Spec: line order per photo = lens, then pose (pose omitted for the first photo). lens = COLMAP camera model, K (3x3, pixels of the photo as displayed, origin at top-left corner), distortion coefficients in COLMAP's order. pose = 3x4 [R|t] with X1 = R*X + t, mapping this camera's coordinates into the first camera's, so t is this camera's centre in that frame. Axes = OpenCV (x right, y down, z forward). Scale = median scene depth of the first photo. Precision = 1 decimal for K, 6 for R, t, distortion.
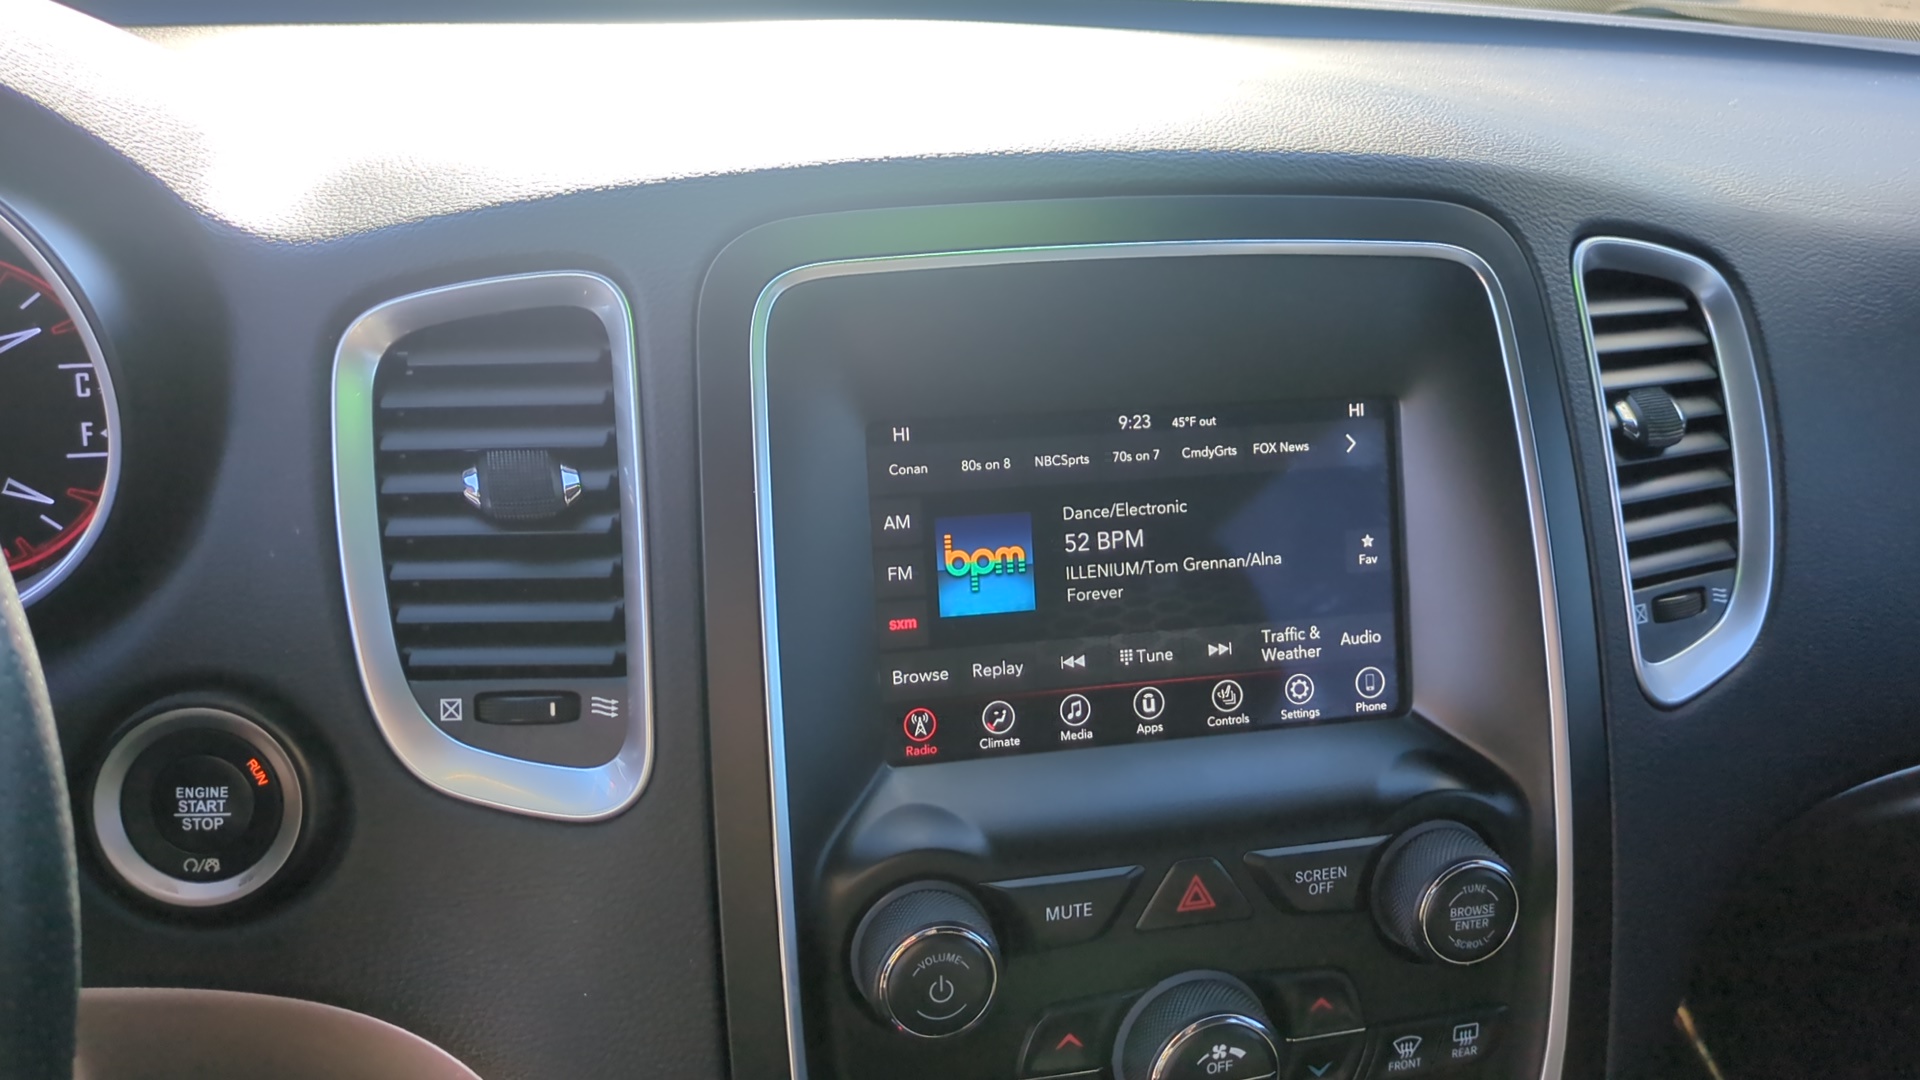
lens RADIAL K [[1635.7, 0, 968.2], [0, 1635.7, 544.0], [0, 0, 1]] dist [0.063321, -0.092078]
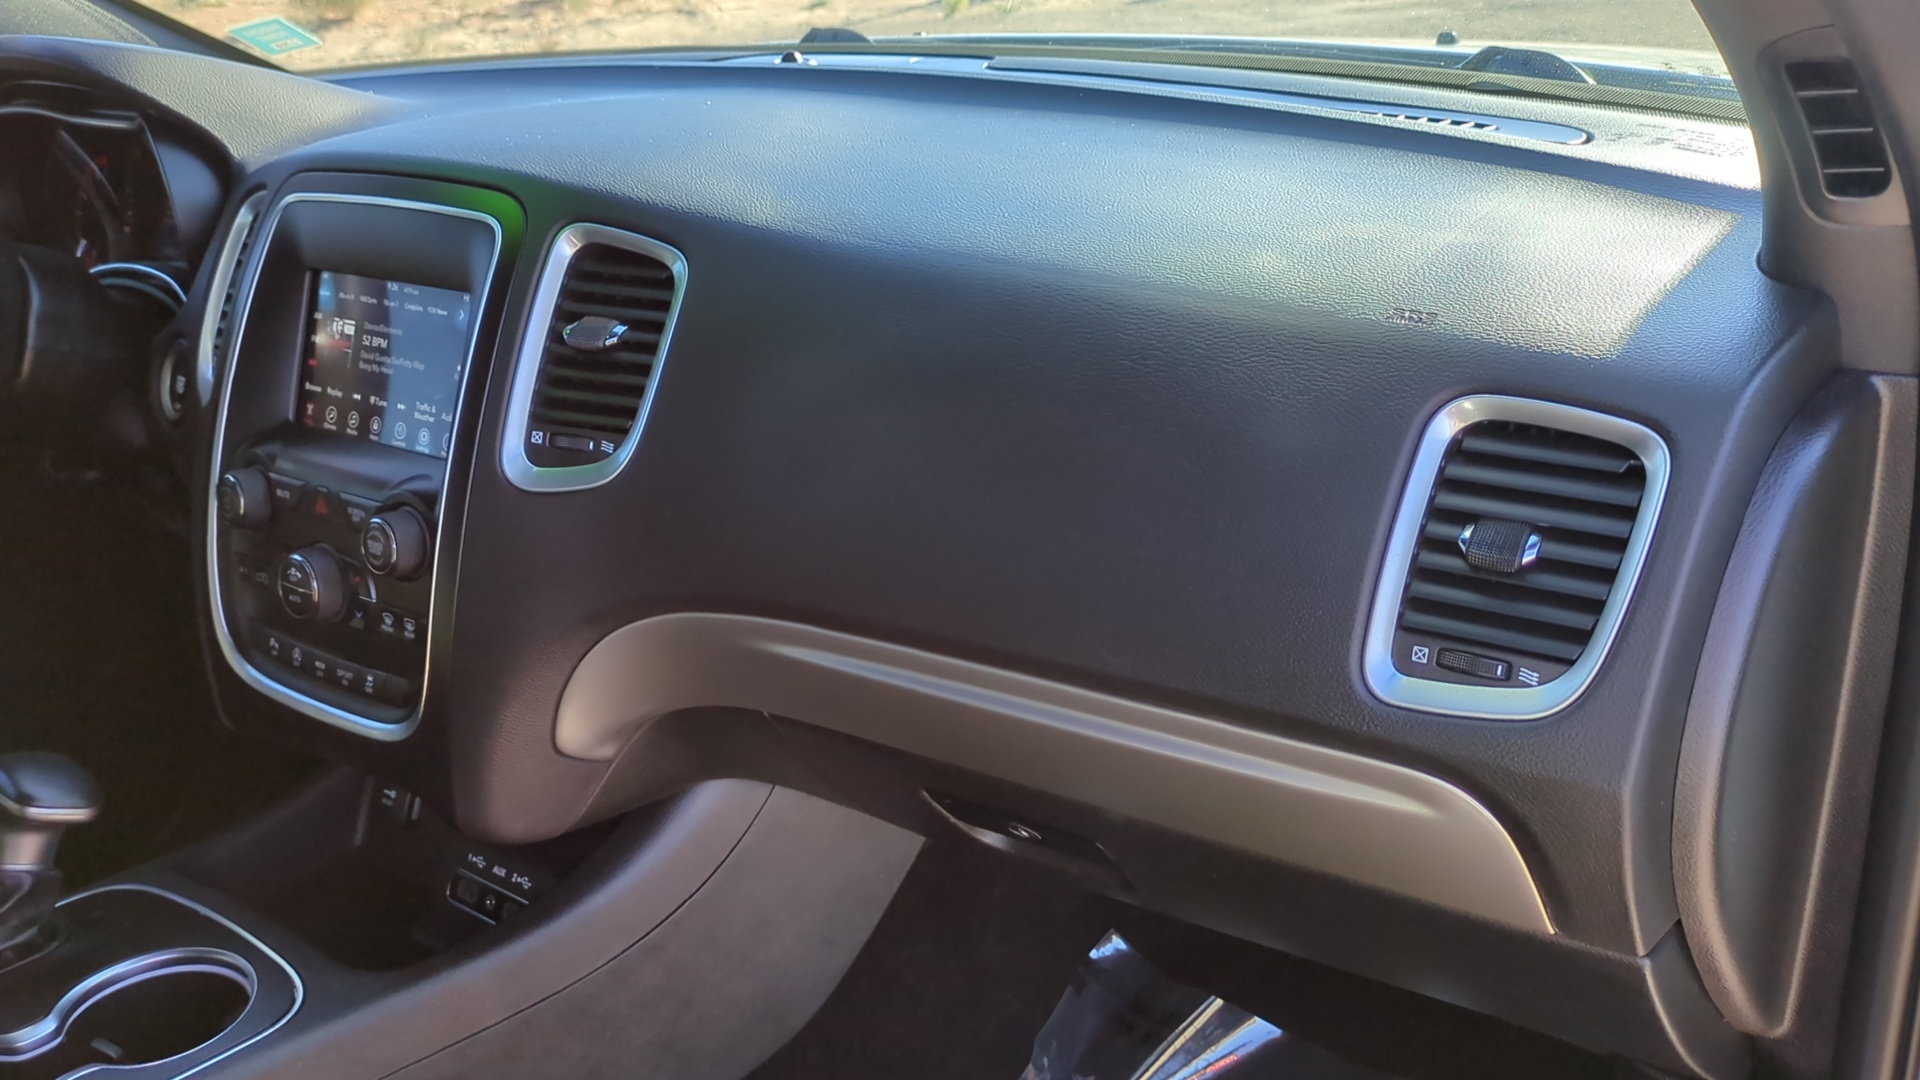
lens RADIAL K [[1635.7, 0, 945.7], [0, 1635.7, 525.1], [0, 0, 1]] dist [0.063321, -0.092078]
pose [[0.610352, 0.217557, -0.761669, 2.219746], [-0.233123, 0.968295, 0.089767, -0.136256], [0.757050, 0.122773, 0.641718, 0.251235]]
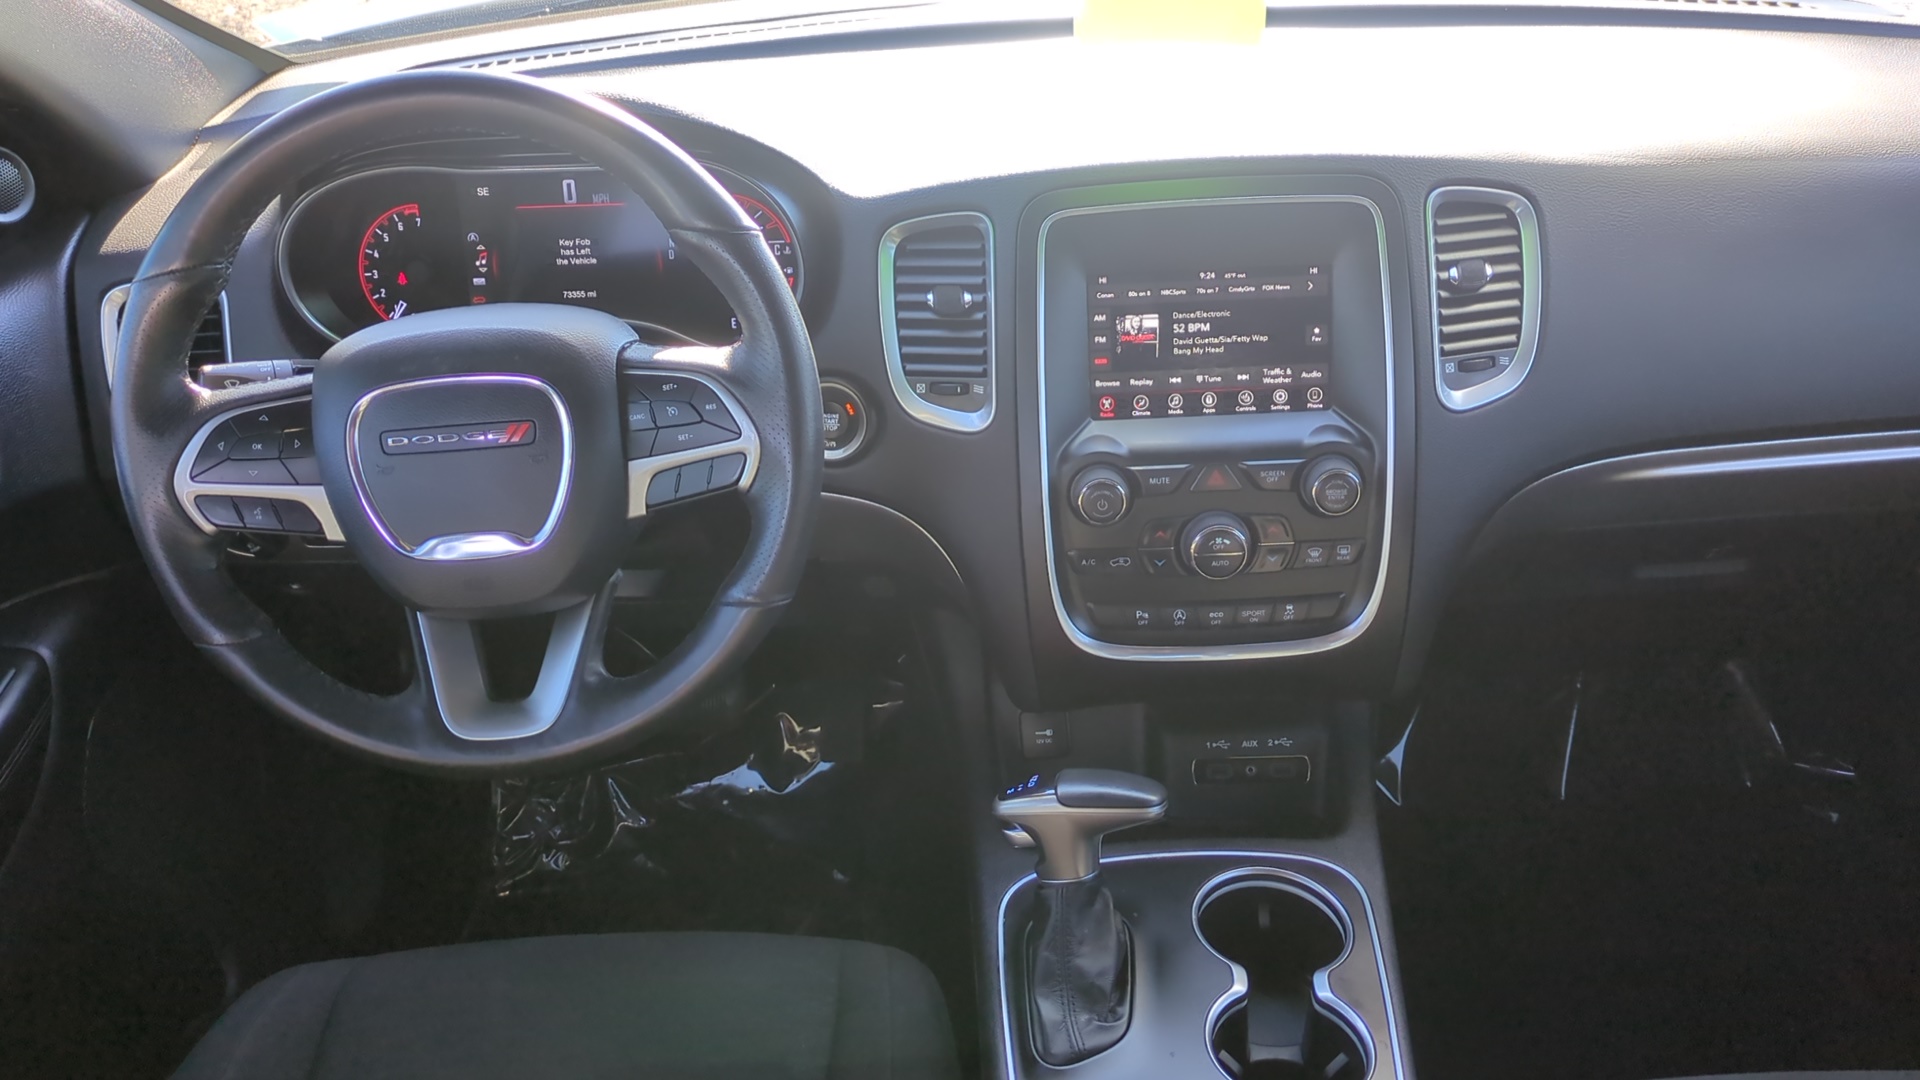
lens RADIAL K [[1635.7, 0, 977.0], [0, 1635.7, 557.6], [0, 0, 1]] dist [0.063321, -0.092078]
pose [[0.965160, 0.064147, -0.253676, 0.411691], [-0.024285, 0.987260, 0.157253, -0.039492], [0.260531, -0.145614, 0.954421, -1.376035]]
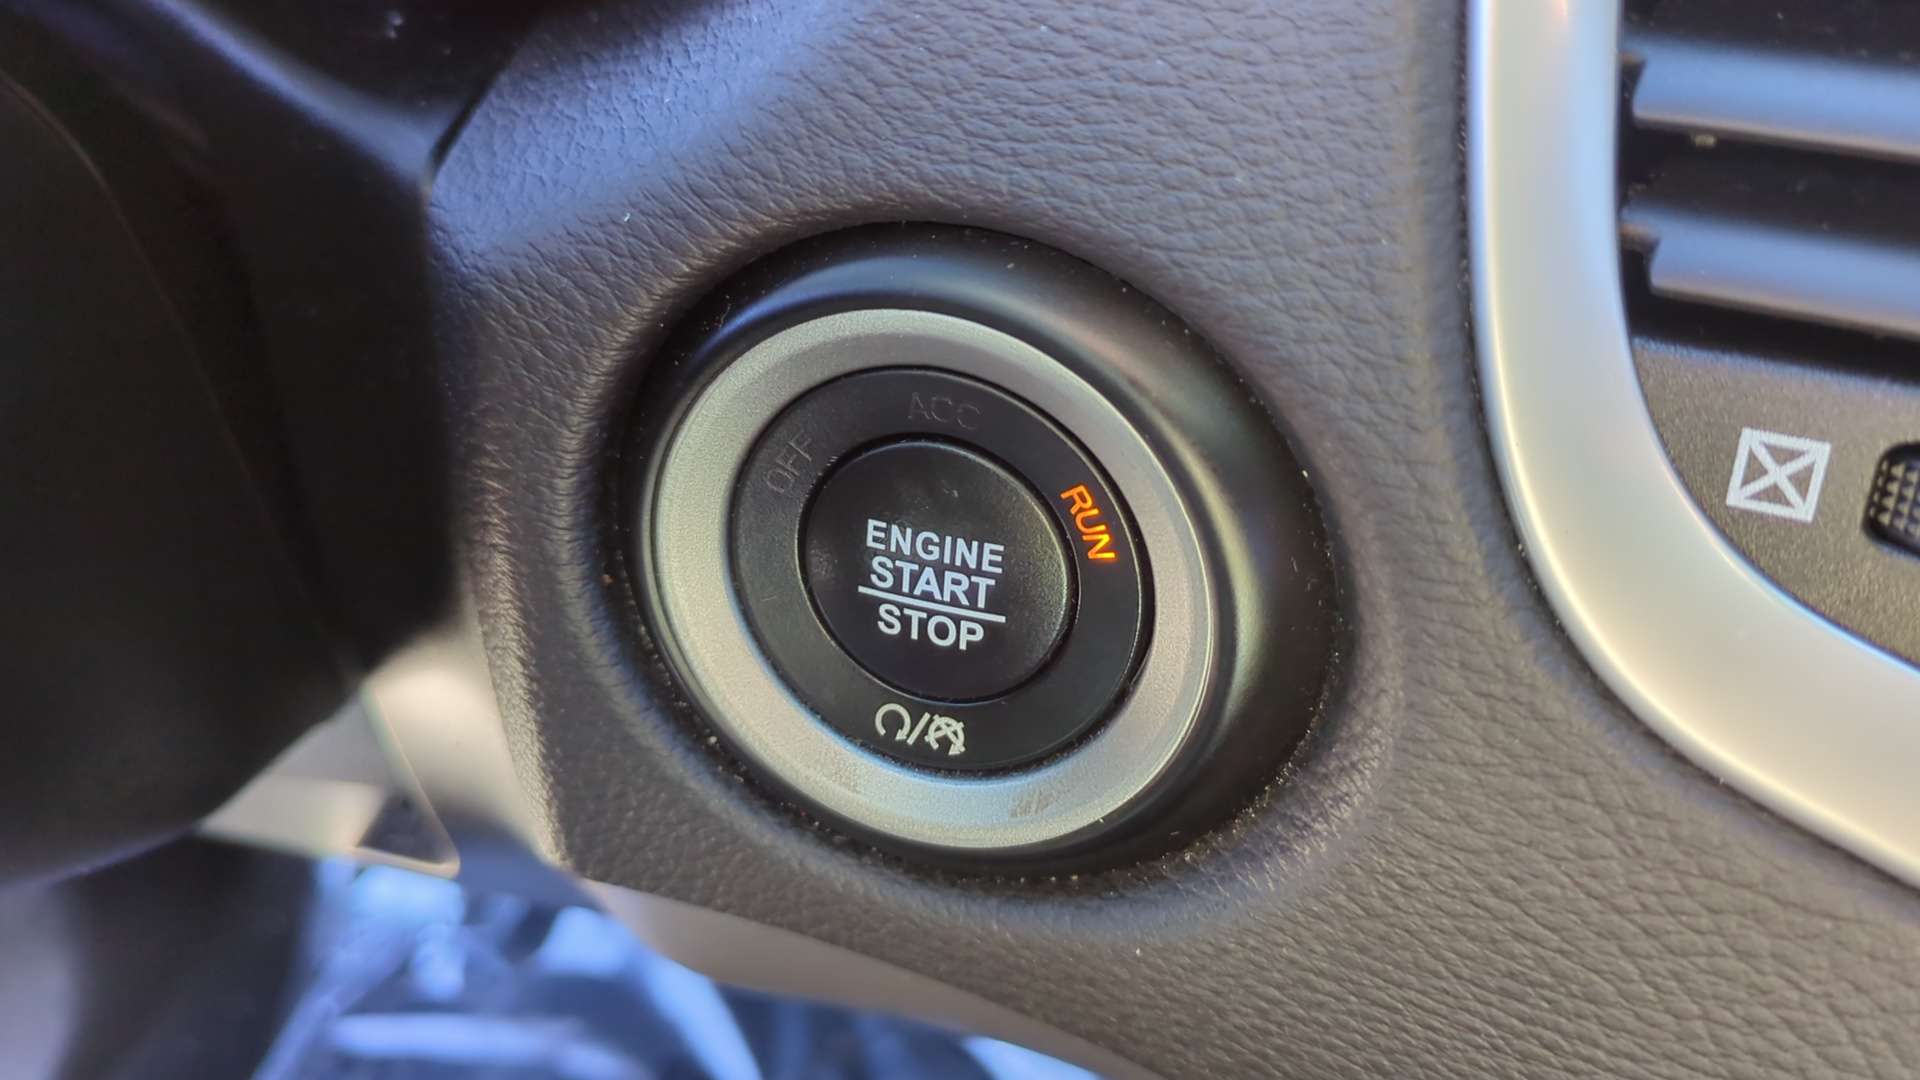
lens RADIAL K [[1635.7, 0, 965.5], [0, 1635.7, 542.4], [0, 0, 1]] dist [0.063321, -0.092078]
pose [[0.919440, 0.230090, -0.318886, -0.332432], [-0.078575, 0.902088, 0.424339, 0.004929], [0.385299, -0.365098, 0.847495, 0.679666]]
